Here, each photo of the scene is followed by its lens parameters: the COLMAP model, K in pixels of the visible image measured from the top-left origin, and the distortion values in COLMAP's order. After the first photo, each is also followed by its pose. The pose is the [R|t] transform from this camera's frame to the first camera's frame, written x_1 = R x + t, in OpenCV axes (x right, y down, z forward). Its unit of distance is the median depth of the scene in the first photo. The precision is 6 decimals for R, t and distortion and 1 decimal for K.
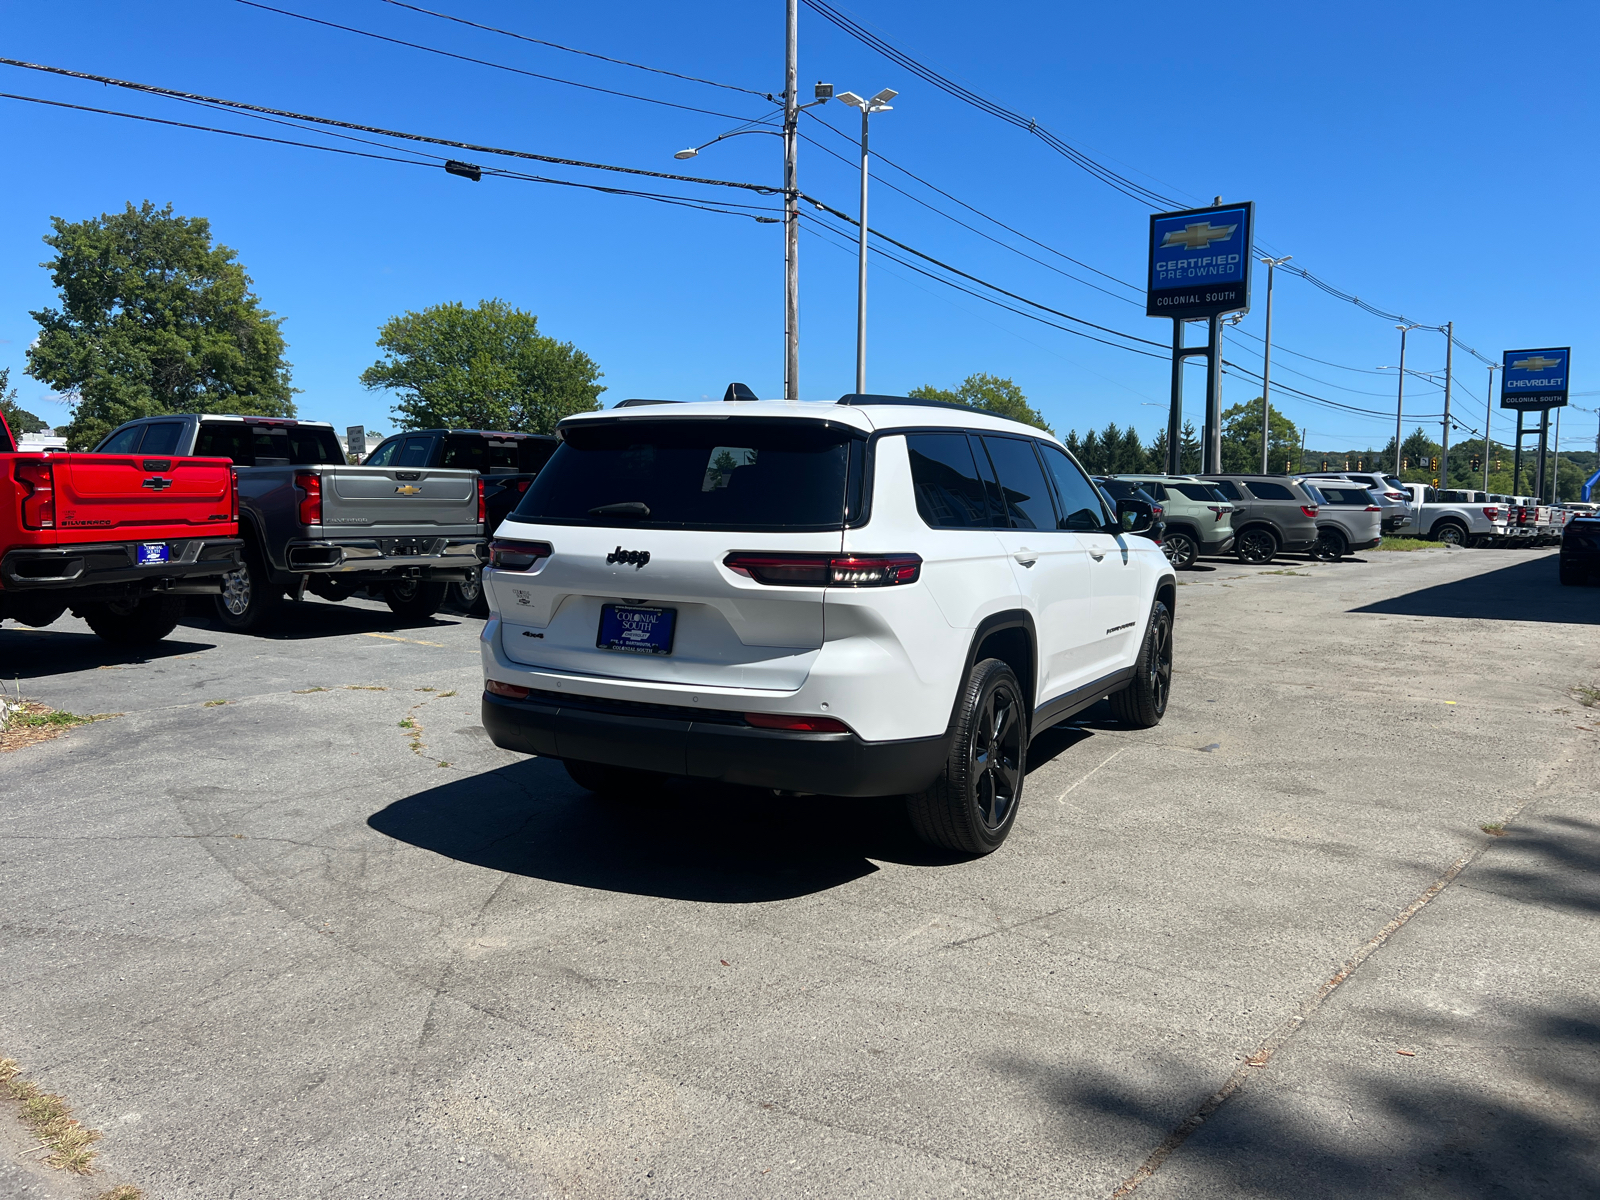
lens RADIAL K [[1237.5, 0, 784.8], [0, 1237.5, 592.7], [0, 0, 1]] dist [0.027006, -0.013331]
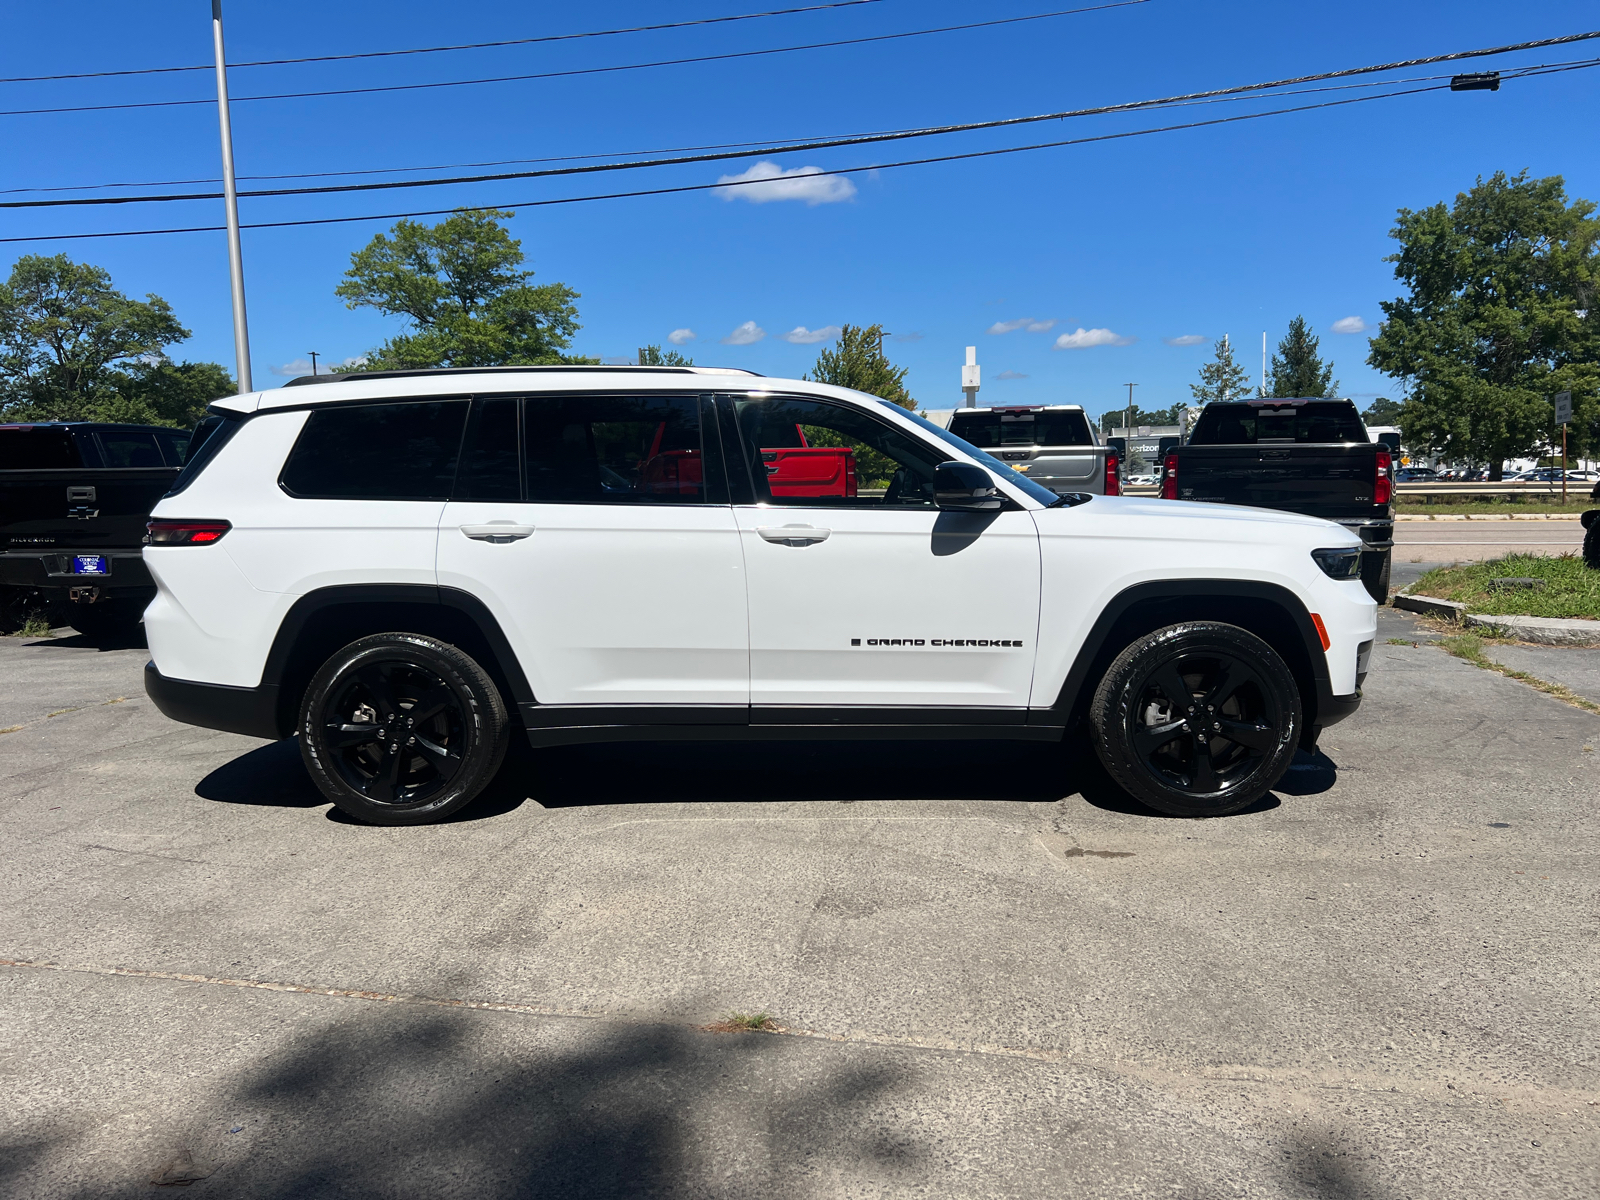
lens RADIAL K [[1217.3, 0, 791.8], [0, 1217.3, 610.0], [0, 0, 1]] dist [0.064404, -0.078697]
pose [[0.455764, 0.076166, -0.886836, 0.295843], [-0.051322, 0.996923, 0.059245, -0.009477], [0.888620, 0.018513, 0.458270, 0.210998]]
